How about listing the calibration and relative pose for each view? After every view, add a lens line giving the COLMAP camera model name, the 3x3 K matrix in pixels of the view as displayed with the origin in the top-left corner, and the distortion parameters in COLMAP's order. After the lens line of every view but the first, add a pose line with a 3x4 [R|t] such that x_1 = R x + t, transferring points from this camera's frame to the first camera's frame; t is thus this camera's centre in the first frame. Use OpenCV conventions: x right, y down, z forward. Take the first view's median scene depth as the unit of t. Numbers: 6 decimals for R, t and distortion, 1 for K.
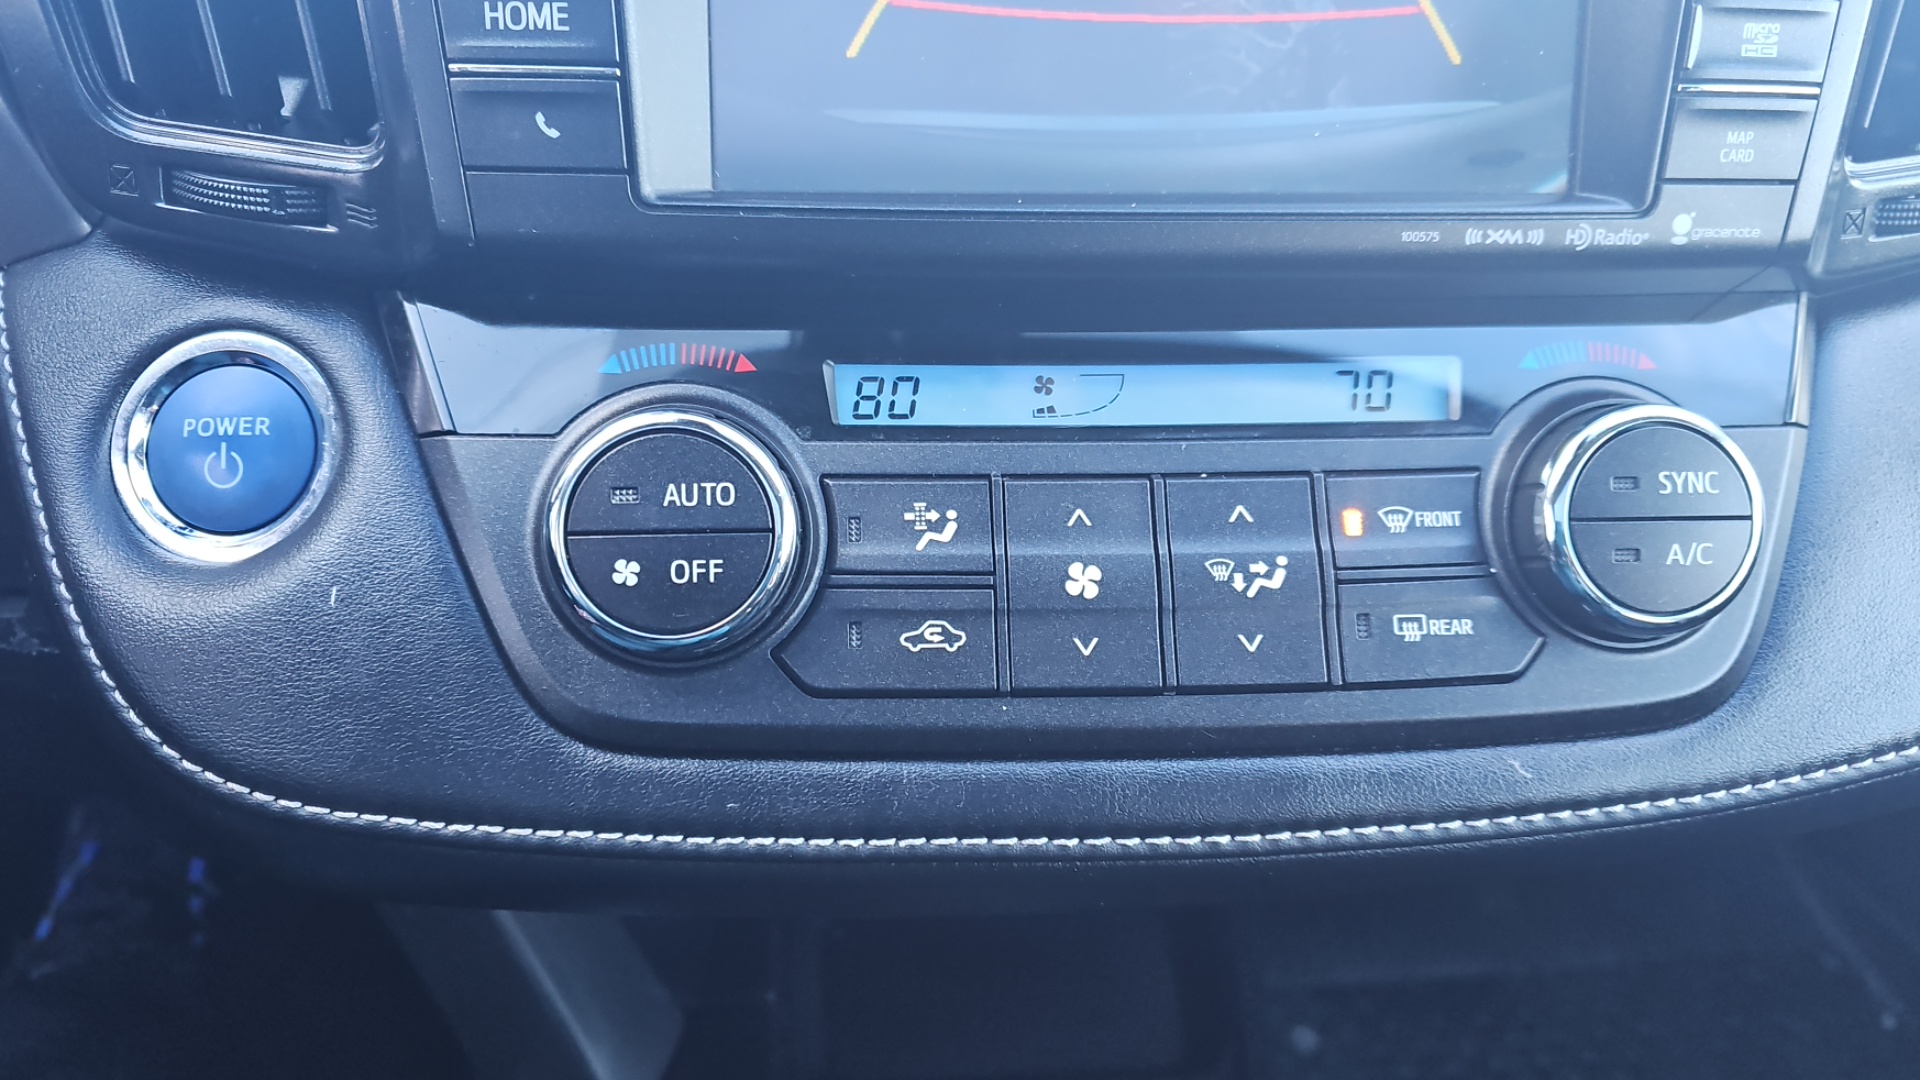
lens RADIAL K [[1406.2, 0, 967.1], [0, 1406.2, 551.2], [0, 0, 1]] dist [0.029795, -0.023728]
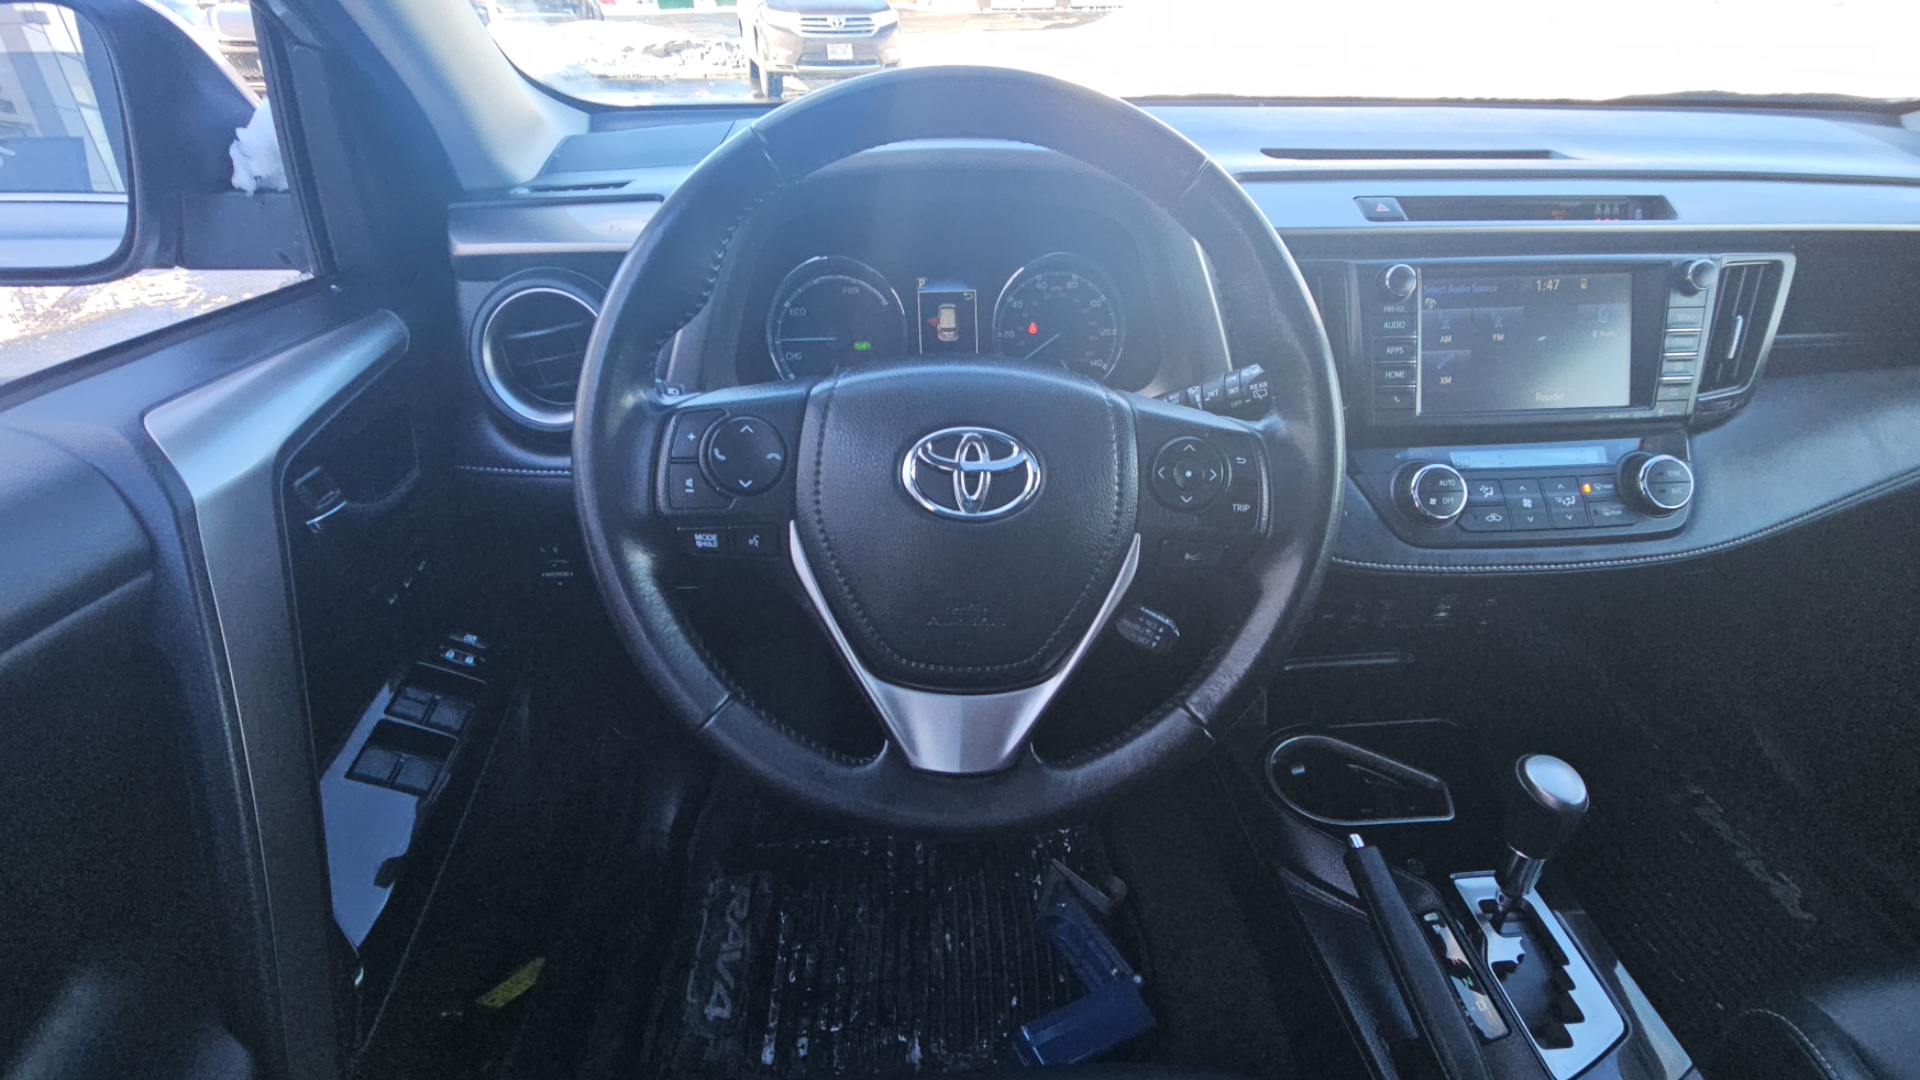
lens RADIAL K [[860.6, 0, 974.0], [0, 860.6, 551.9], [0, 0, 1]] dist [0.009152, -0.006953]
pose [[0.999324, -0.036145, -0.006780, -1.461264], [0.035545, 0.996625, -0.073998, 0.280947], [0.009432, 0.073707, 0.997235, -1.448318]]
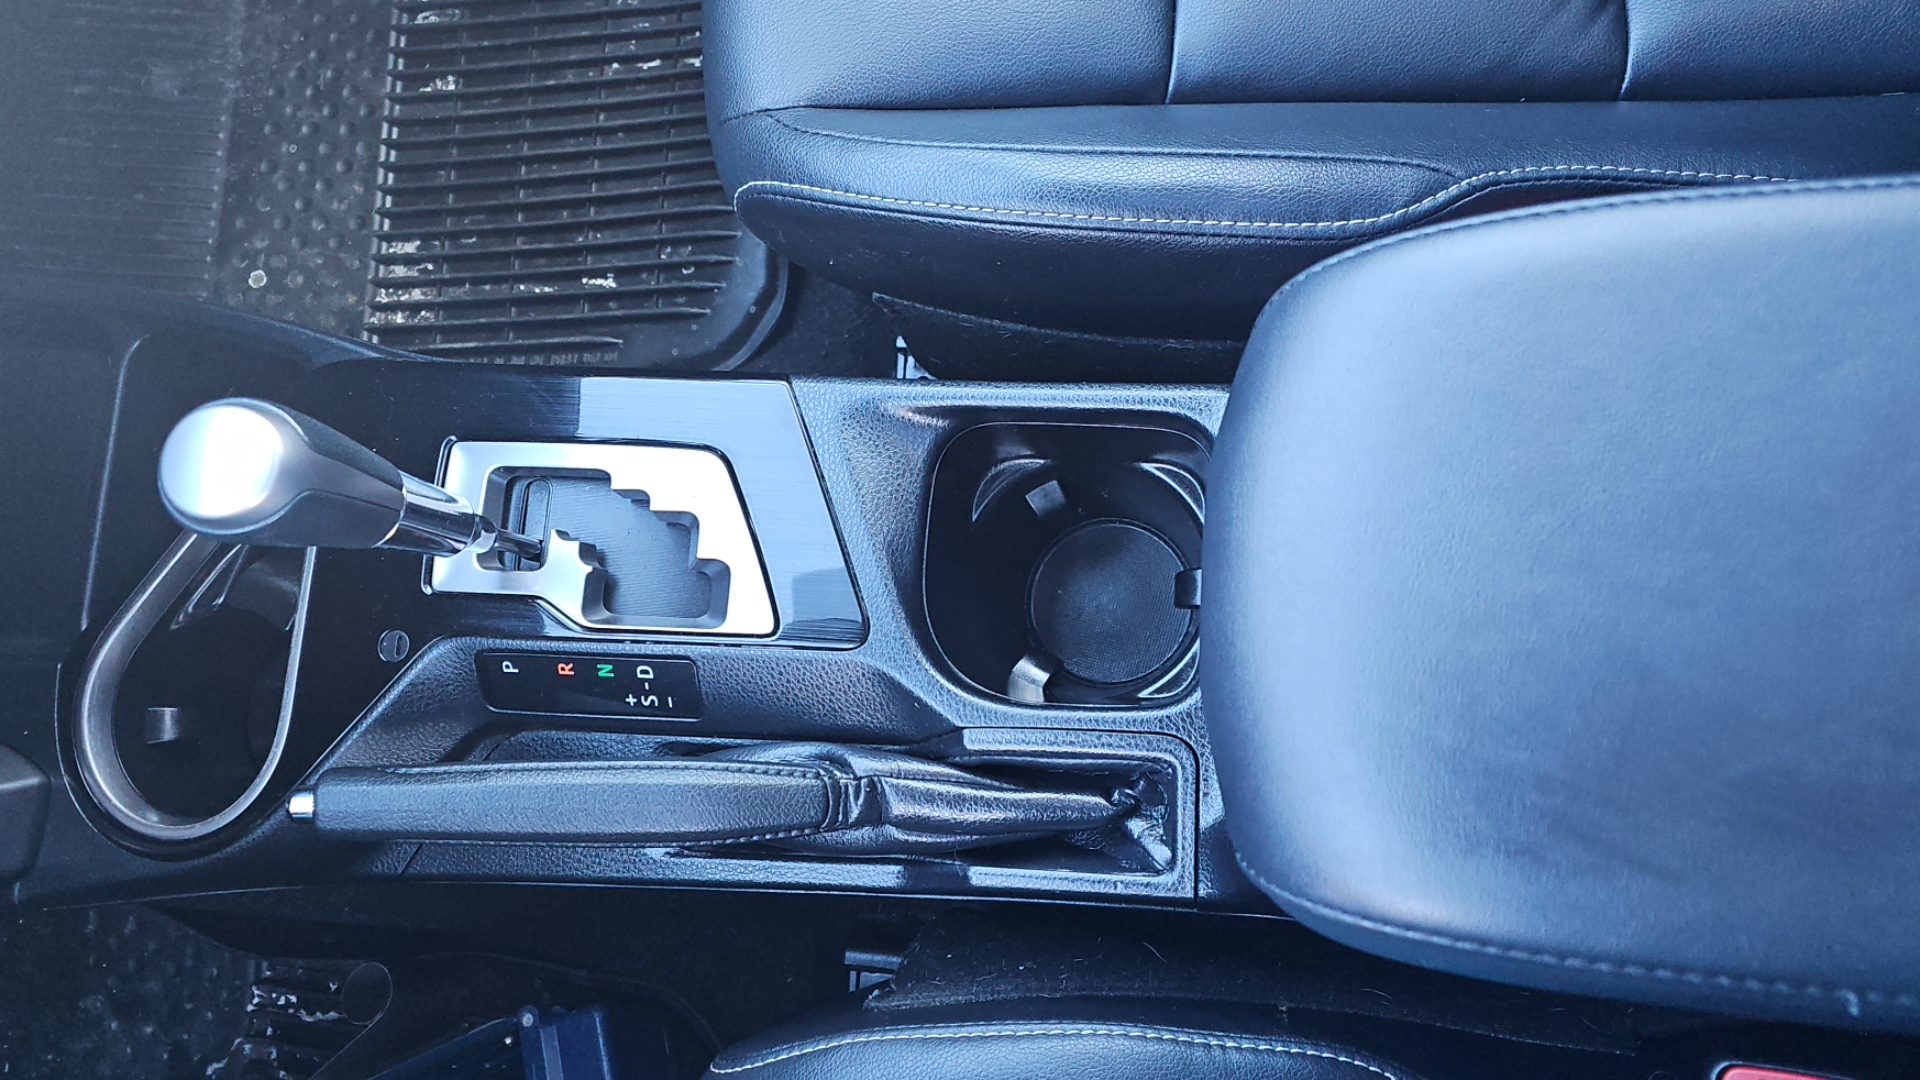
lens RADIAL K [[1406.2, 0, 972.1], [0, 1406.2, 554.0], [0, 0, 1]] dist [0.029795, -0.023728]
pose [[0.121515, -0.987495, 0.100440, -0.110374], [0.784706, 0.157539, 0.599515, 0.466893], [-0.607841, 0.005966, 0.794036, -0.997712]]
